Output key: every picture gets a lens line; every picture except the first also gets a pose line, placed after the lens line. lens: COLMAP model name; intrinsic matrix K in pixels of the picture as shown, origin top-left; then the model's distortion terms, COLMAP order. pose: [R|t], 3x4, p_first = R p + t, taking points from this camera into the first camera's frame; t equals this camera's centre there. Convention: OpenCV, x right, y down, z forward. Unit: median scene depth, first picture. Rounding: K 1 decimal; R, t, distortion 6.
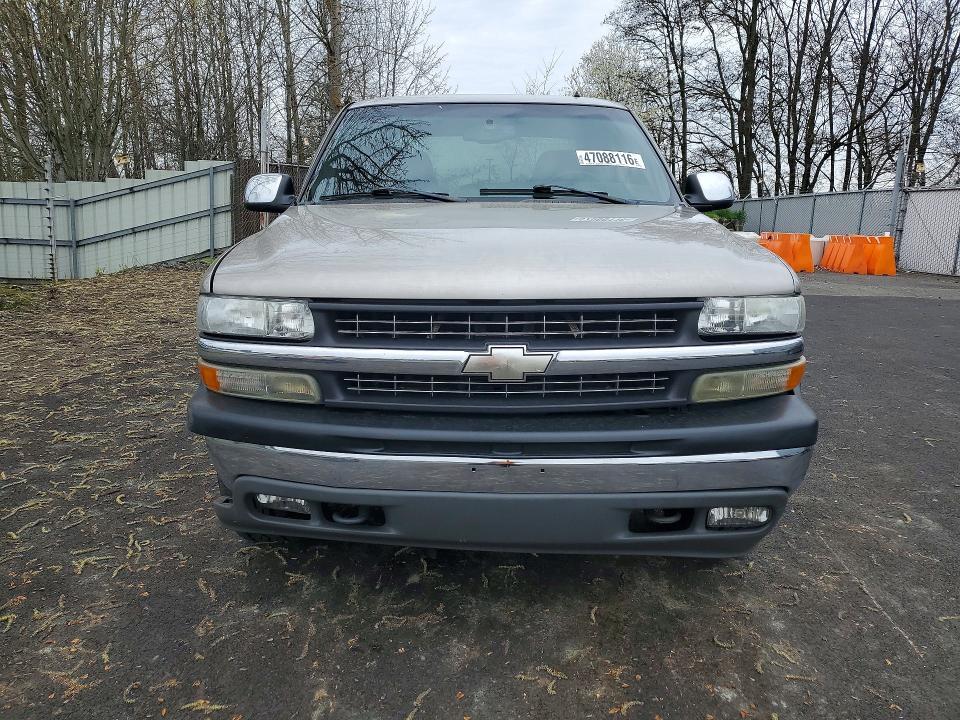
lens RADIAL K [[745.2, 0, 478.7], [0, 745.2, 362.8], [0, 0, 1]] dist [0.011839, 0.016249]
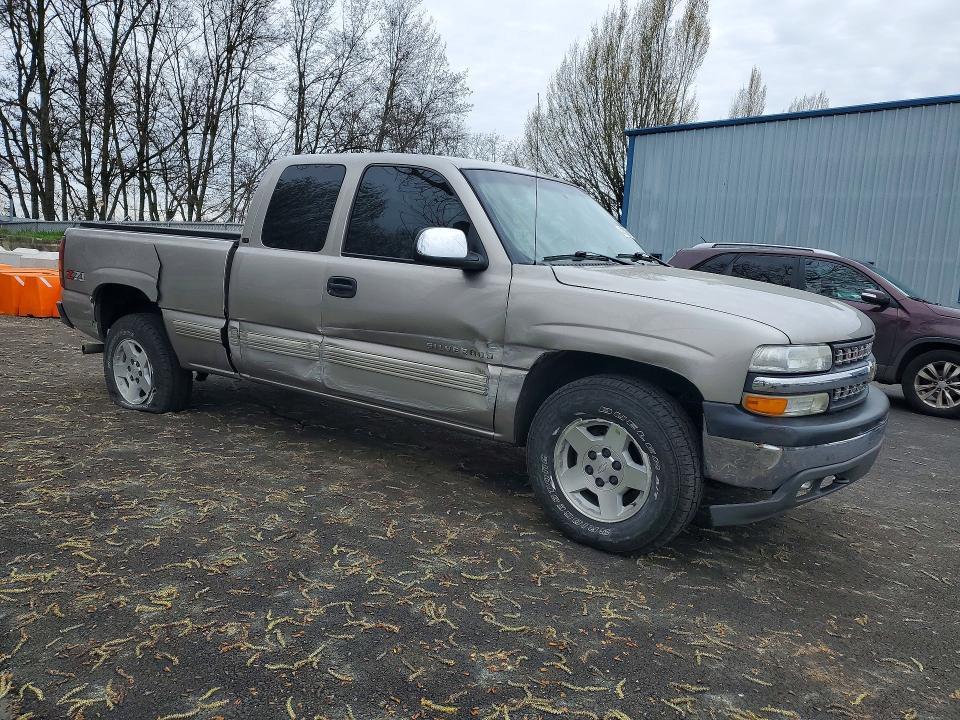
lens RADIAL K [[745.2, 0, 475.1], [0, 745.2, 365.7], [0, 0, 1]] dist [0.011839, 0.016249]
pose [[0.580711, -0.087421, 0.809402, -1.487798], [0.111722, 0.993369, 0.027135, -0.127155], [-0.806407, 0.074671, 0.586627, 0.535134]]
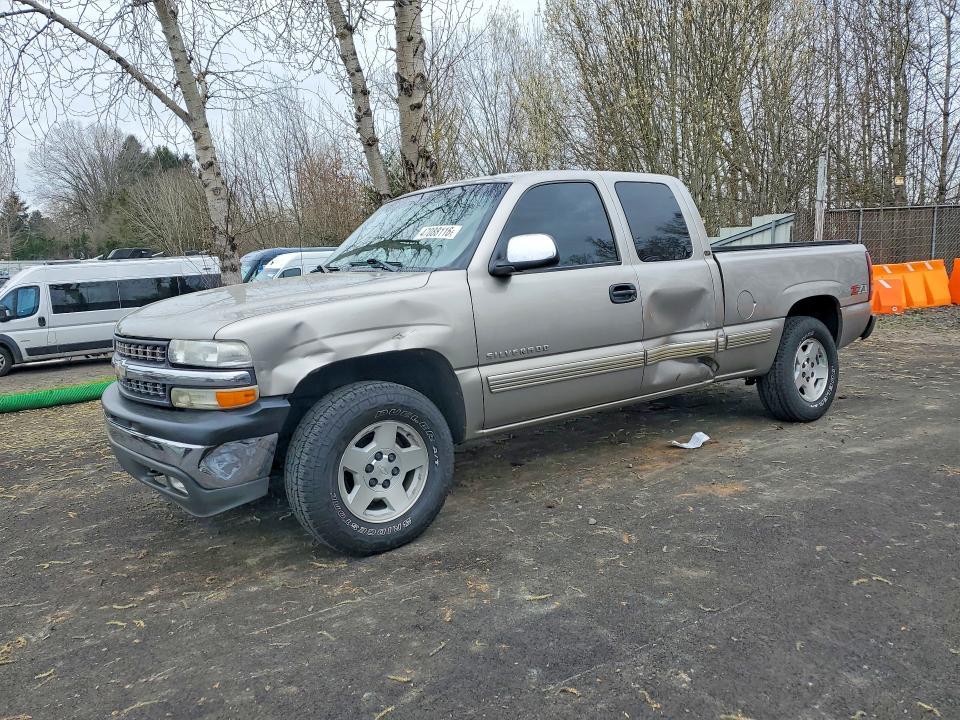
lens RADIAL K [[745.2, 0, 469.4], [0, 745.2, 365.1], [0, 0, 1]] dist [0.011839, 0.016249]
pose [[0.595891, 0.071293, -0.799894, 1.541159], [-0.119001, 0.992894, -0.000157, -0.086514], [0.794199, 0.095282, 0.600141, 0.428539]]
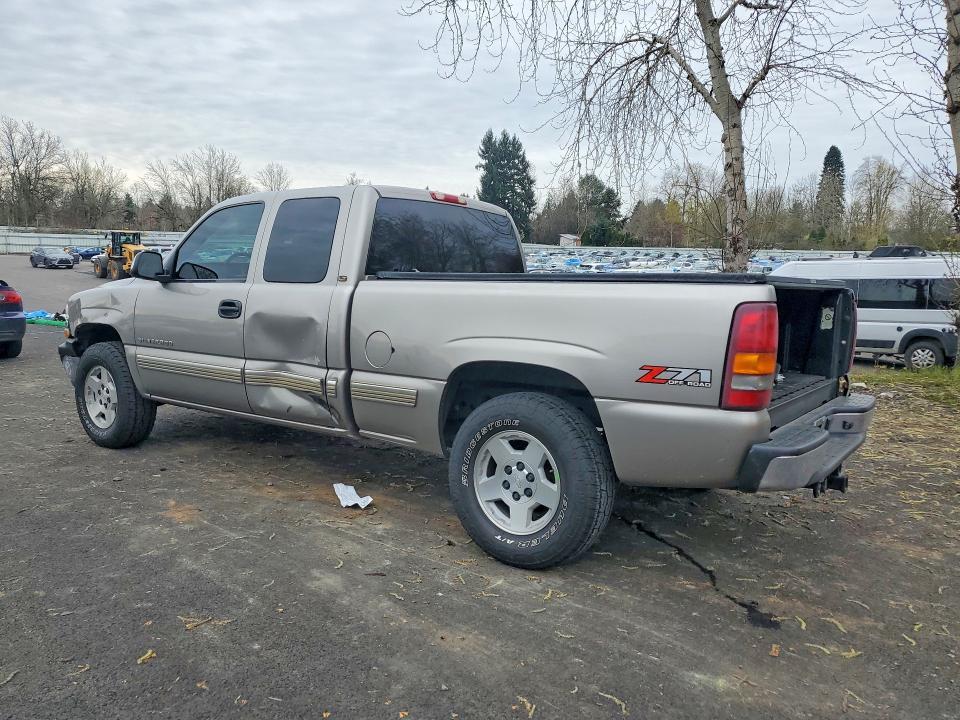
lens RADIAL K [[745.2, 0, 473.0], [0, 745.2, 354.8], [0, 0, 1]] dist [0.011839, 0.016249]
pose [[-0.594178, 0.072559, -0.801054, 1.485792], [-0.190398, 0.954930, 0.227724, -0.650128], [0.781474, 0.287827, -0.553583, 2.938062]]
